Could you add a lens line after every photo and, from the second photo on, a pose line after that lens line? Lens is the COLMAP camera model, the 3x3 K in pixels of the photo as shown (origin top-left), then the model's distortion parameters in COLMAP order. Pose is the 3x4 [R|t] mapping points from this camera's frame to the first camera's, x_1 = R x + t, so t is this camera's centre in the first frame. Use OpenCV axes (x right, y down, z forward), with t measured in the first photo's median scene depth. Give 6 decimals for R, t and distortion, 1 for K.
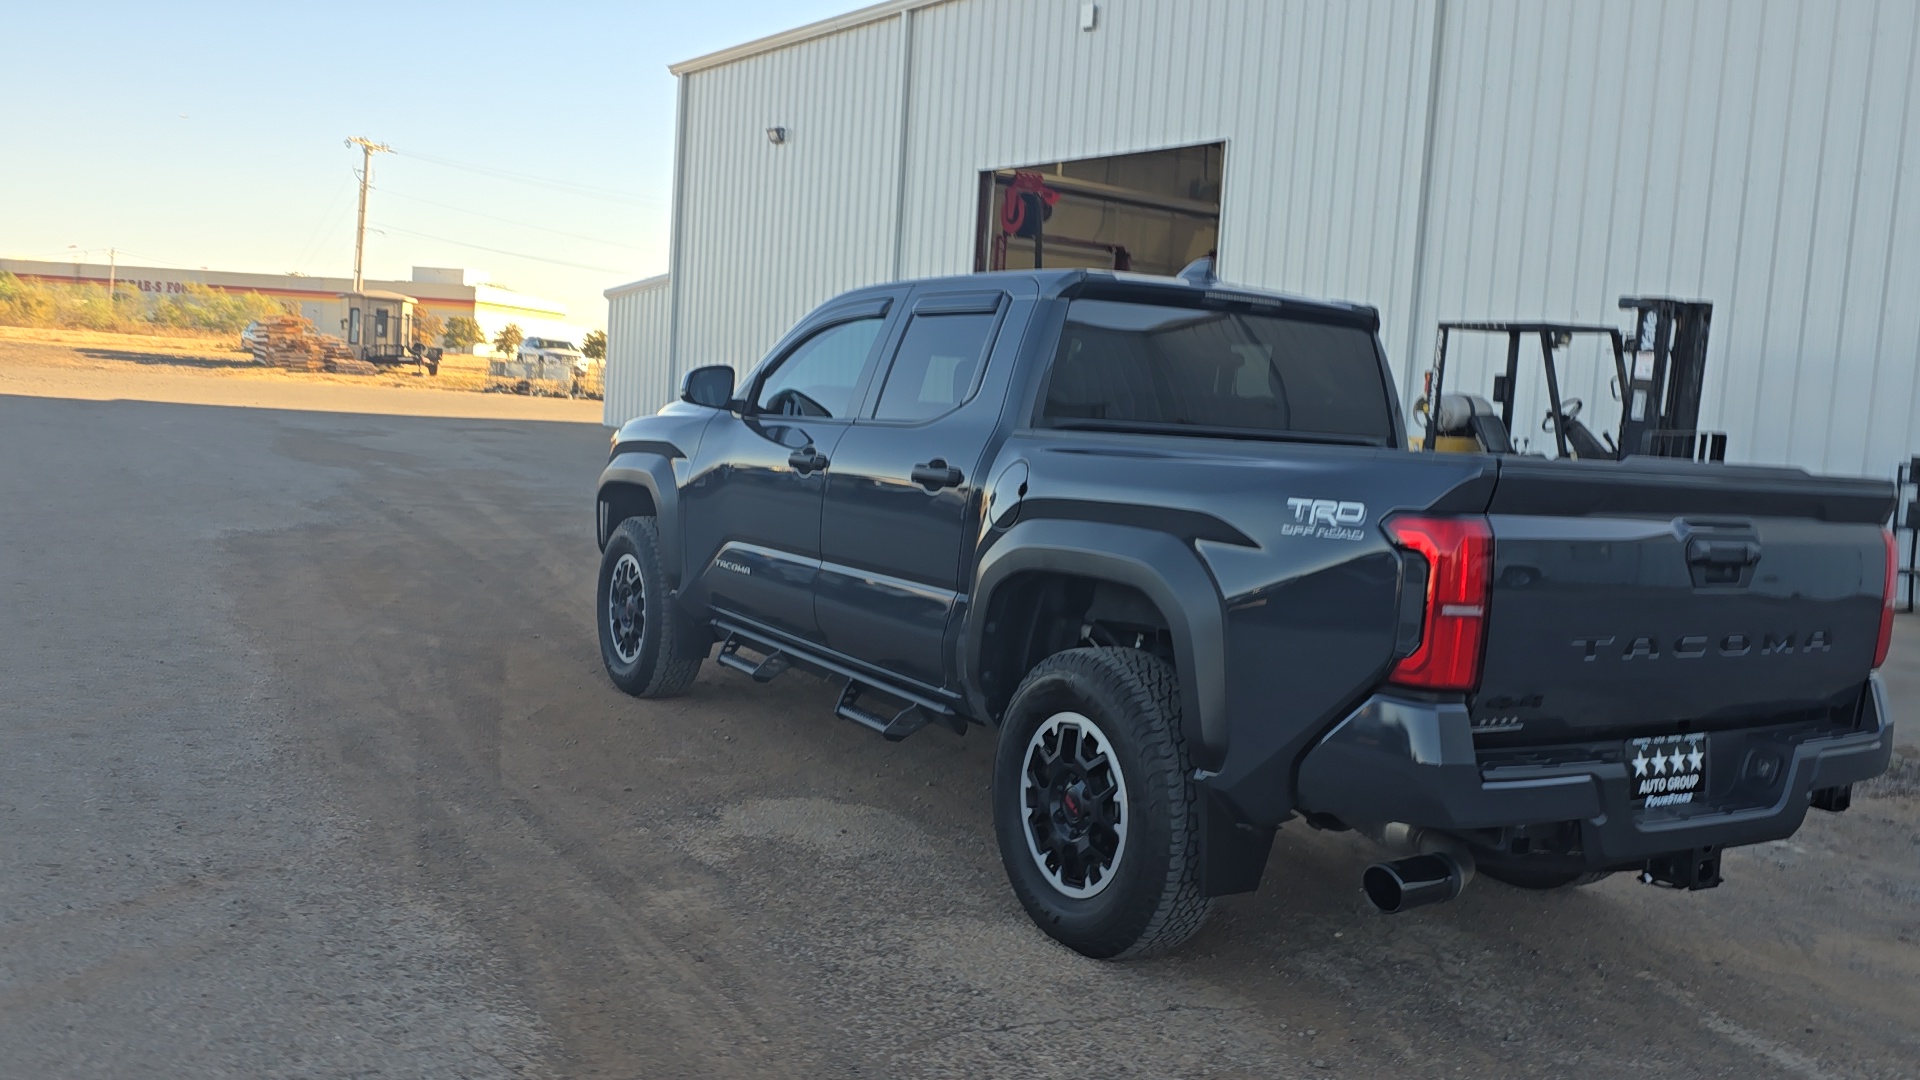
lens RADIAL K [[1594.8, 0, 954.0], [0, 1594.8, 538.8], [0, 0, 1]] dist [0.000693, -0.003534]
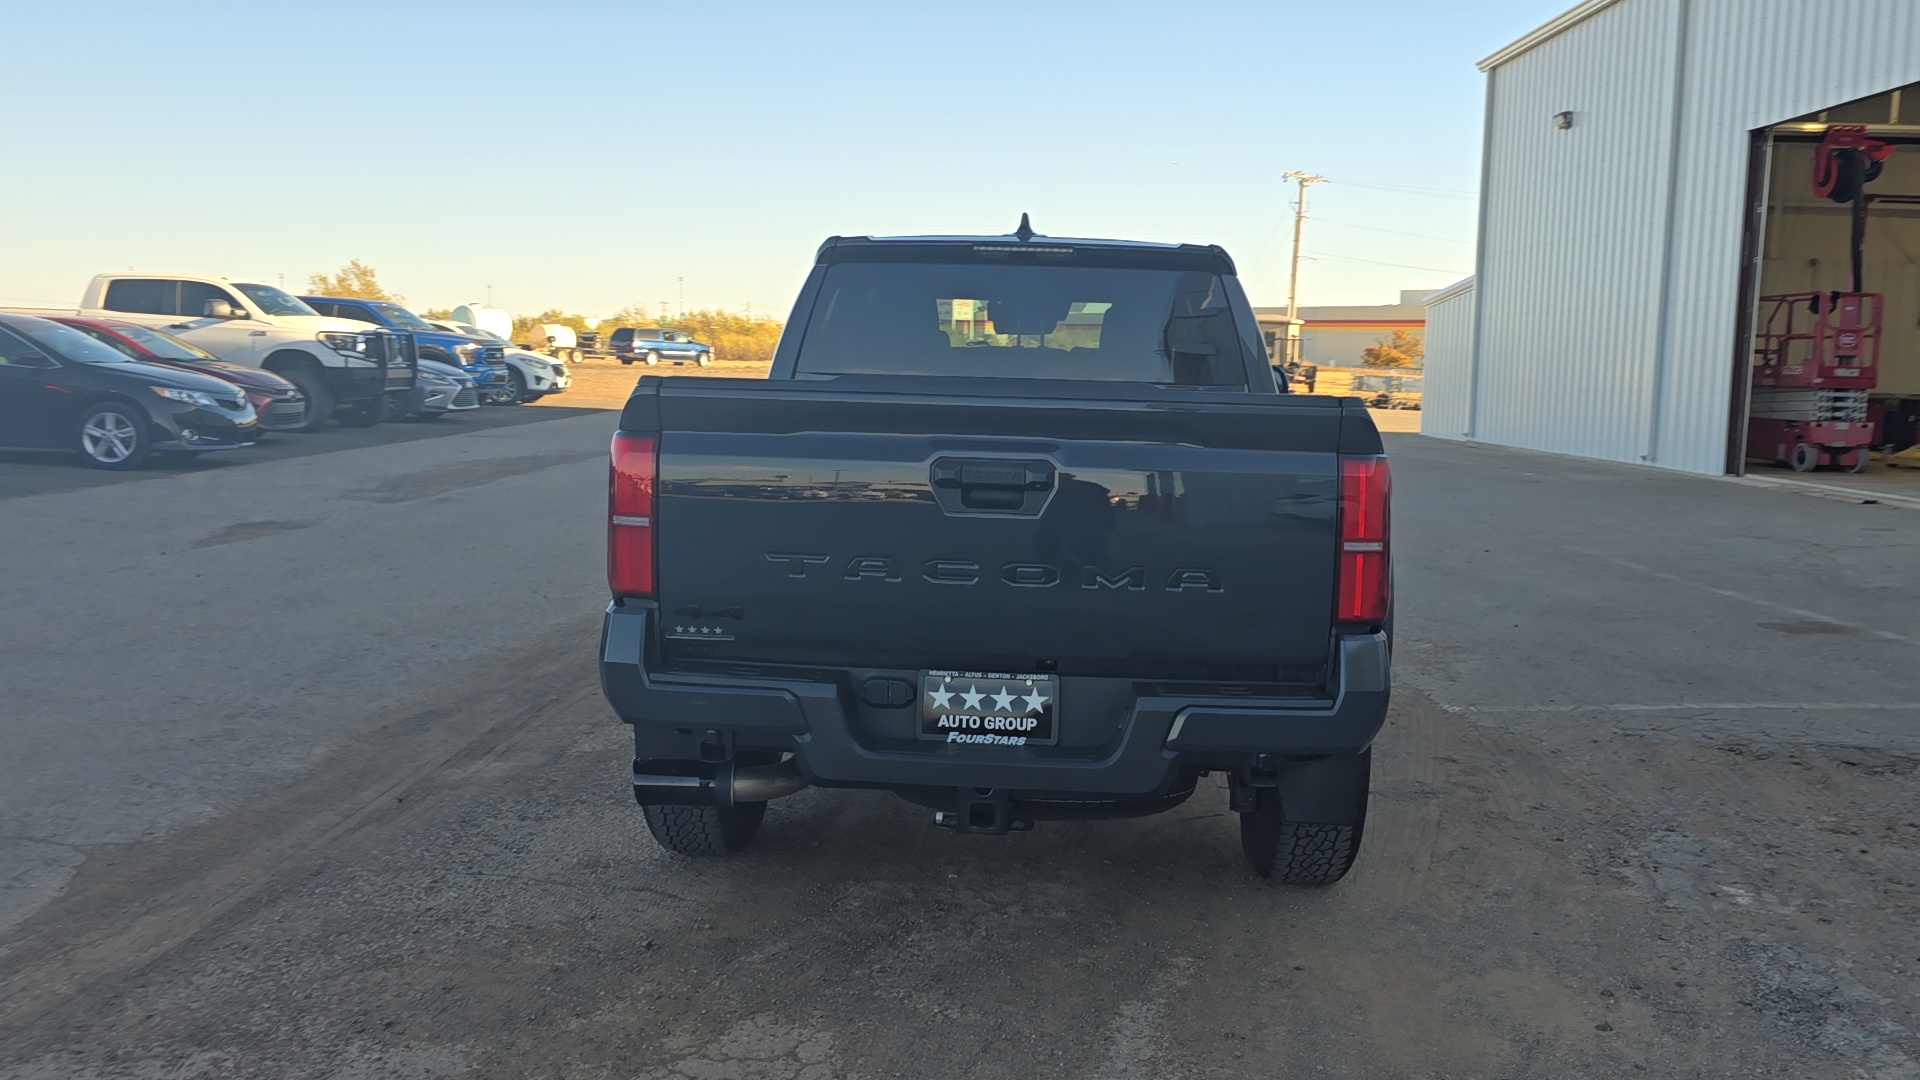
lens RADIAL K [[1594.8, 0, 954.0], [0, 1594.8, 538.8], [0, 0, 1]] dist [0.000693, -0.003534]
pose [[0.814095, 0.016872, -0.580487, 0.856026], [-0.024738, 0.999678, -0.005637, 0.044276], [0.580205, 0.018949, 0.814250, 0.189909]]
